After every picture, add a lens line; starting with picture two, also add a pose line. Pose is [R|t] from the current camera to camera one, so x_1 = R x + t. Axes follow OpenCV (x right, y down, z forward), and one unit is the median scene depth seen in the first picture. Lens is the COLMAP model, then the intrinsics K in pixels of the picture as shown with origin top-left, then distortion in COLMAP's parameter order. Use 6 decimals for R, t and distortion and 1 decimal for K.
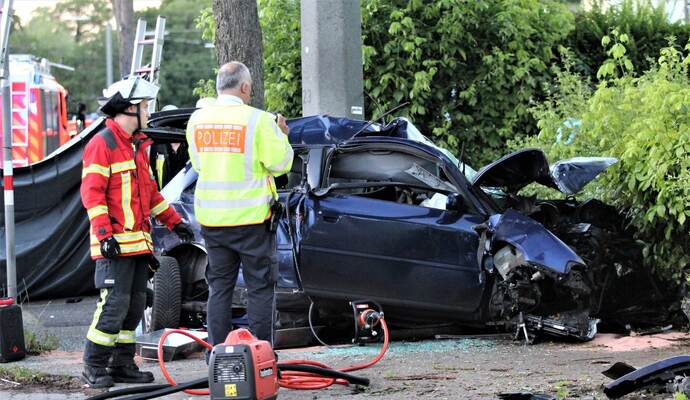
lens RADIAL K [[3074.4, 0, 344.6], [0, 3074.4, 200.7], [0, 0, 1]] dist [-0.107149, 0.000000]
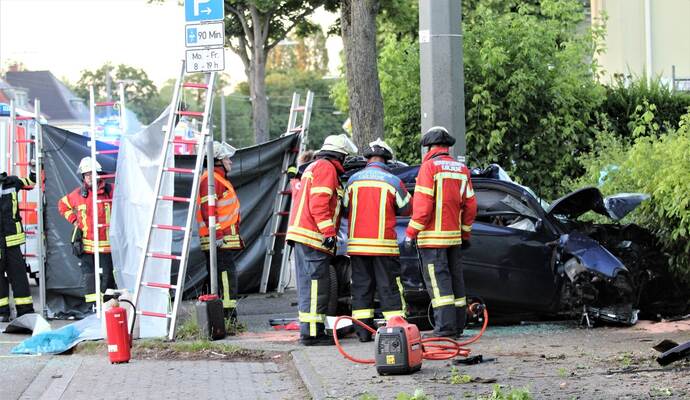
lens RADIAL K [[2318.9, 0, 344.8], [0, 2318.9, 200.8], [0, 0, 1]] dist [-0.341134, 0.000000]
pose [[0.999775, 0.001925, -0.021147, -0.027325], [-0.002141, 0.999946, -0.010171, 0.000082], [0.021126, 0.010214, 0.999725, -0.042861]]
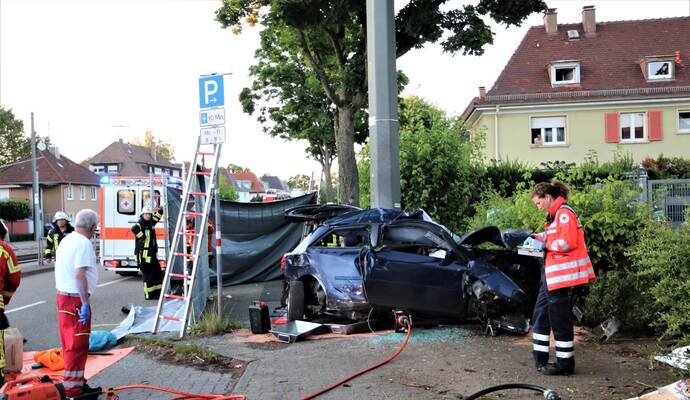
lens RADIAL K [[753.0, 0, 337.7], [0, 753.0, 218.9], [0, 0, 1]] dist [0.082170, 0.000000]
pose [[0.996735, 0.000366, -0.080742, 0.005063], [-0.001302, 0.999933, -0.011540, -0.015332], [0.080733, 0.011607, 0.996668, 0.524765]]
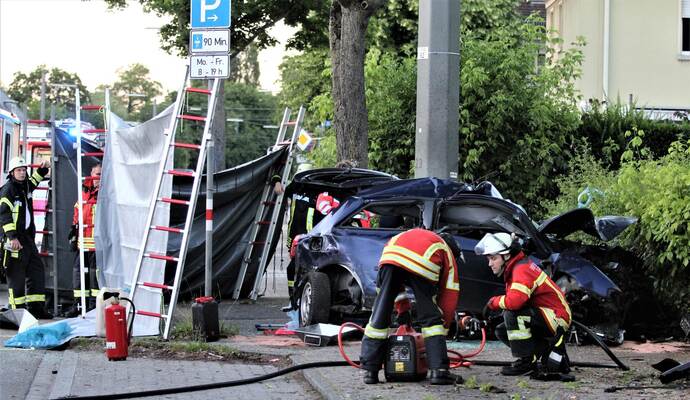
lens RADIAL K [[2318.9, 0, 345.0], [0, 2318.9, 202.2], [0, 0, 1]] dist [-0.341134, 0.000000]
pose [[0.998809, 0.046926, 0.013337, -0.061515], [-0.046691, 0.998757, -0.017449, 0.003968], [-0.014139, 0.016805, 0.999759, -0.061546]]
